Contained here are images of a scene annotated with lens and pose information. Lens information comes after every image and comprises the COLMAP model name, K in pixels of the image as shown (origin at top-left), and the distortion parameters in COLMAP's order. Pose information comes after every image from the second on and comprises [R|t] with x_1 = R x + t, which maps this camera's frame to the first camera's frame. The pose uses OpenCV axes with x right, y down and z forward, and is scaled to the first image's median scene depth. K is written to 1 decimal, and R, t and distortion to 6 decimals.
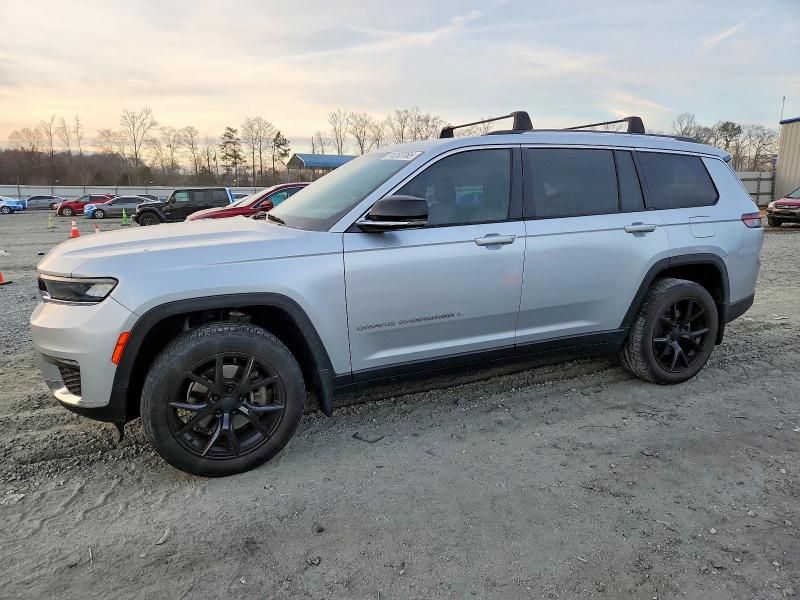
lens RADIAL K [[581.0, 0, 399.6], [0, 581.0, 302.7], [0, 0, 1]] dist [0.038581, -0.014589]
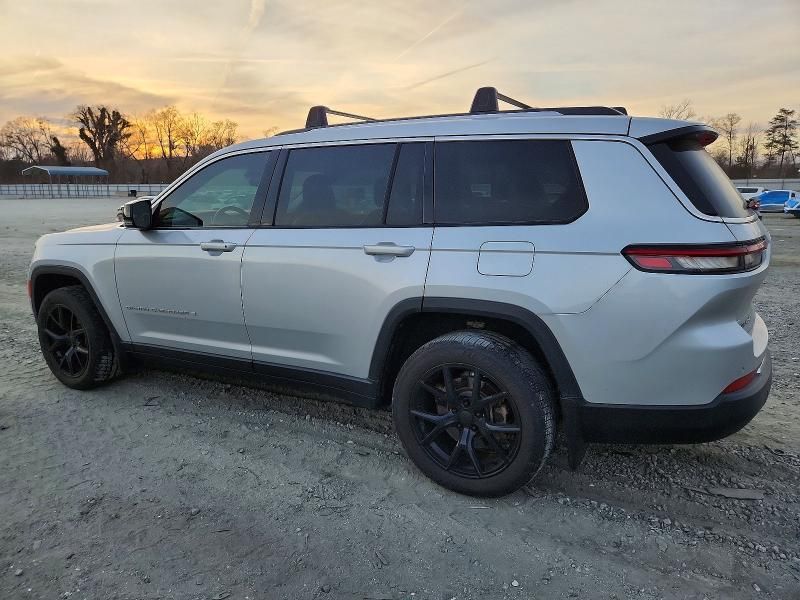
lens RADIAL K [[581.0, 0, 396.5], [0, 581.0, 294.9], [0, 0, 1]] dist [0.038581, -0.014589]
pose [[0.565511, 0.148219, -0.811313, 0.922162], [-0.149596, 0.985835, 0.075830, -0.117669], [0.811060, 0.078486, 0.579673, 0.543159]]
